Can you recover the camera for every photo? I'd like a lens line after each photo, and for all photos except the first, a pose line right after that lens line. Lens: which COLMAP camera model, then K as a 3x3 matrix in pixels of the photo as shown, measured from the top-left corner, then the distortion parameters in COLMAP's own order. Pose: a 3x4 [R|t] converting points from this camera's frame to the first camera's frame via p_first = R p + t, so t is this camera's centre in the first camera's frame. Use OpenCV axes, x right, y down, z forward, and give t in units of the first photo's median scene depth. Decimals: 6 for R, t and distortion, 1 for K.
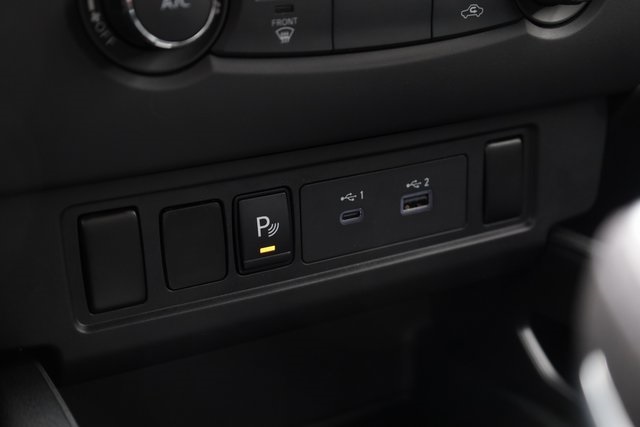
lens RADIAL K [[930.5, 0, 320.0], [0, 930.5, 213.5], [0, 0, 1]] dist [0.001208, -0.025228]
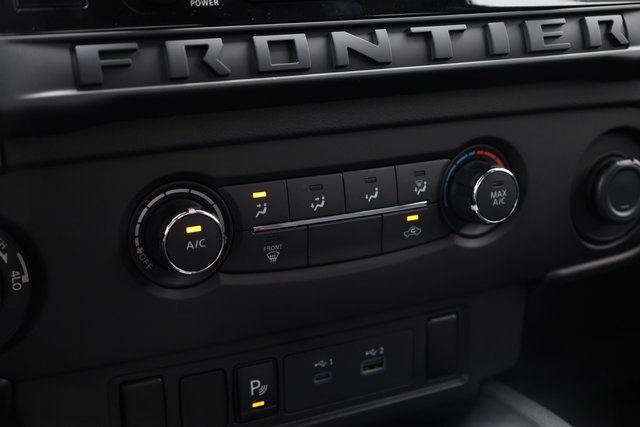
lens RADIAL K [[930.5, 0, 320.0], [0, 930.5, 213.5], [0, 0, 1]] dist [0.001208, -0.025228]
pose [[0.999823, 0.017265, -0.007535, 0.038714], [-0.017809, 0.996691, -0.079314, -0.134950], [0.006140, 0.079435, 0.996821, -0.363127]]
